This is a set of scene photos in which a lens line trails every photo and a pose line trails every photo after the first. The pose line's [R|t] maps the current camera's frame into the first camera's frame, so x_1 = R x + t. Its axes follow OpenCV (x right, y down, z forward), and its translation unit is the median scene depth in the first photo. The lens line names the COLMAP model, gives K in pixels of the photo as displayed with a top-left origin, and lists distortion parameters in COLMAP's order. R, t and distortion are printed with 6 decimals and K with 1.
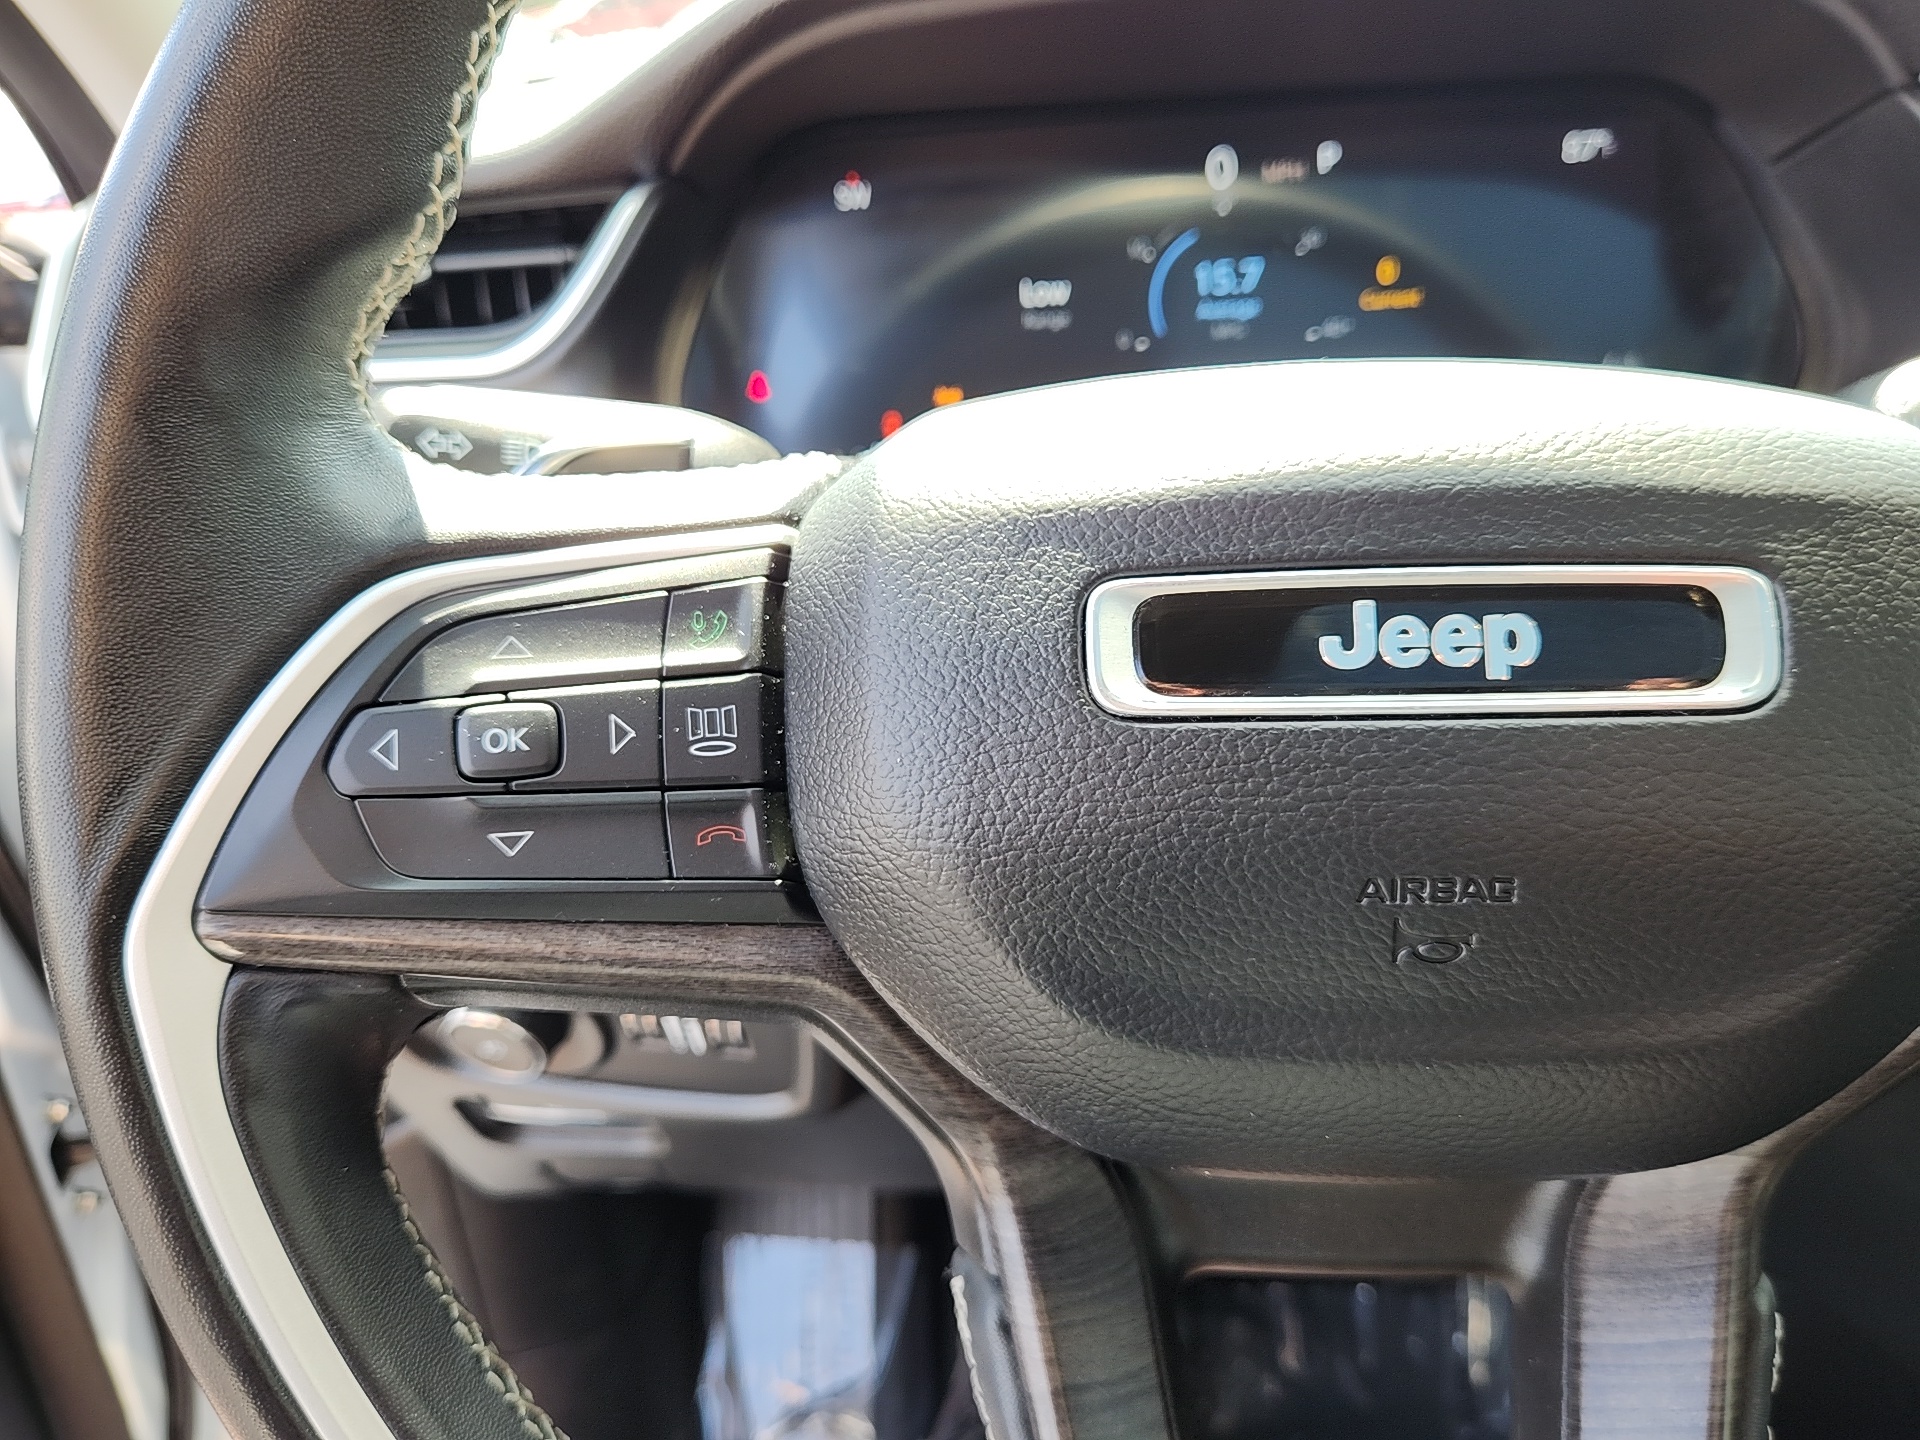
lens RADIAL K [[1364.4, 0, 1042.2], [0, 1364.4, 723.2], [0, 0, 1]] dist [0.071165, -0.110660]
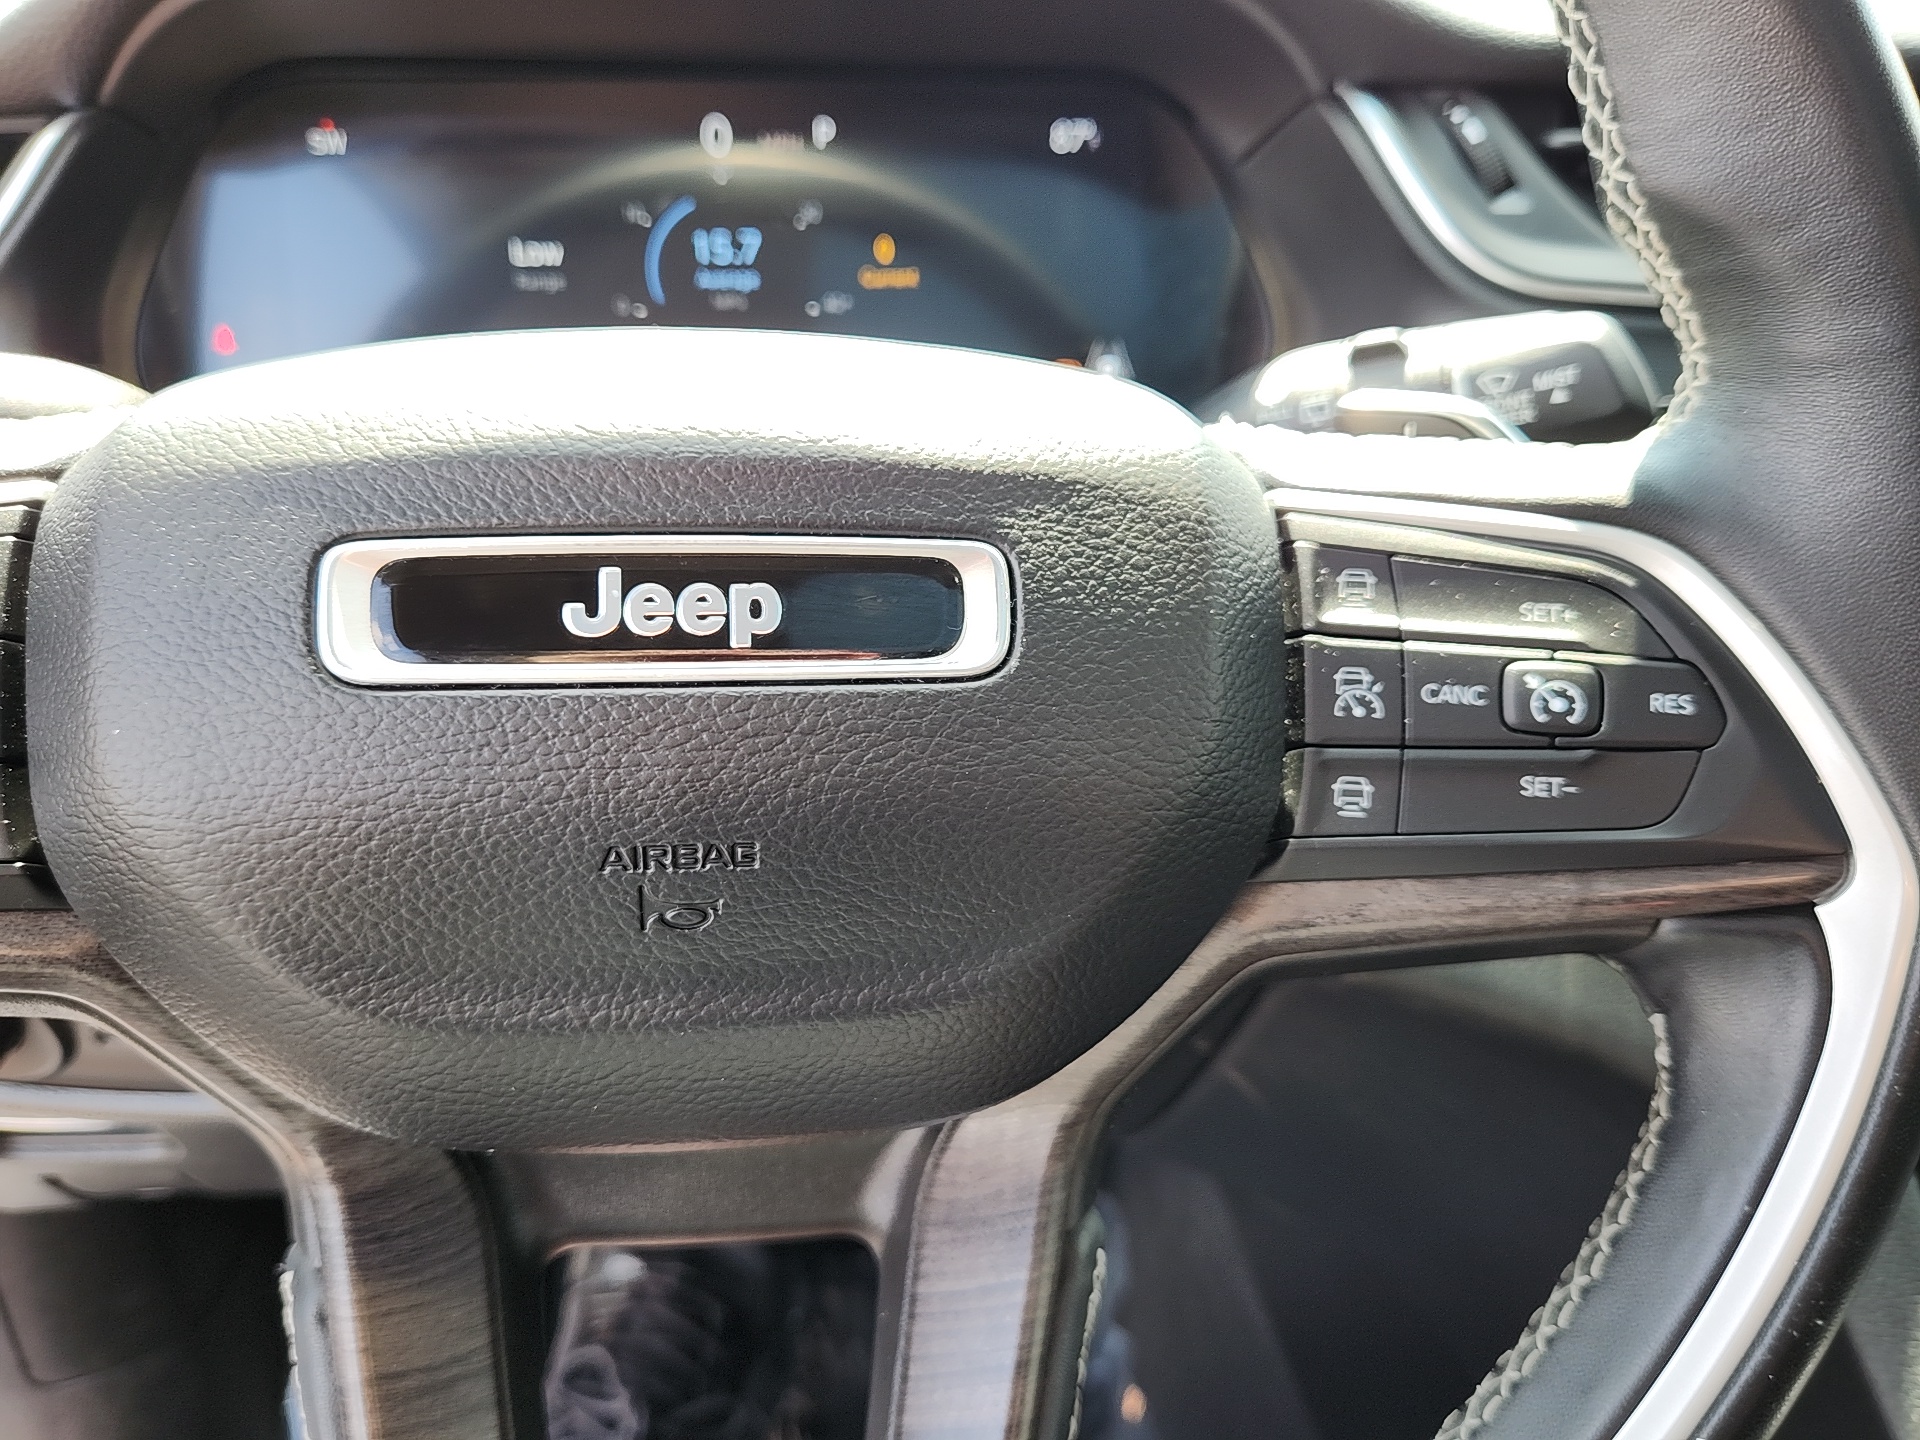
lens RADIAL K [[1373.1, 0, 960.0], [0, 1373.1, 720.0], [0, 0, 1]] dist [0.036316, -0.038820]
pose [[0.988387, -0.005224, 0.151871, 0.327446], [0.003325, 0.999913, 0.012759, 0.008855], [-0.151925, -0.012106, 0.988318, -0.025558]]
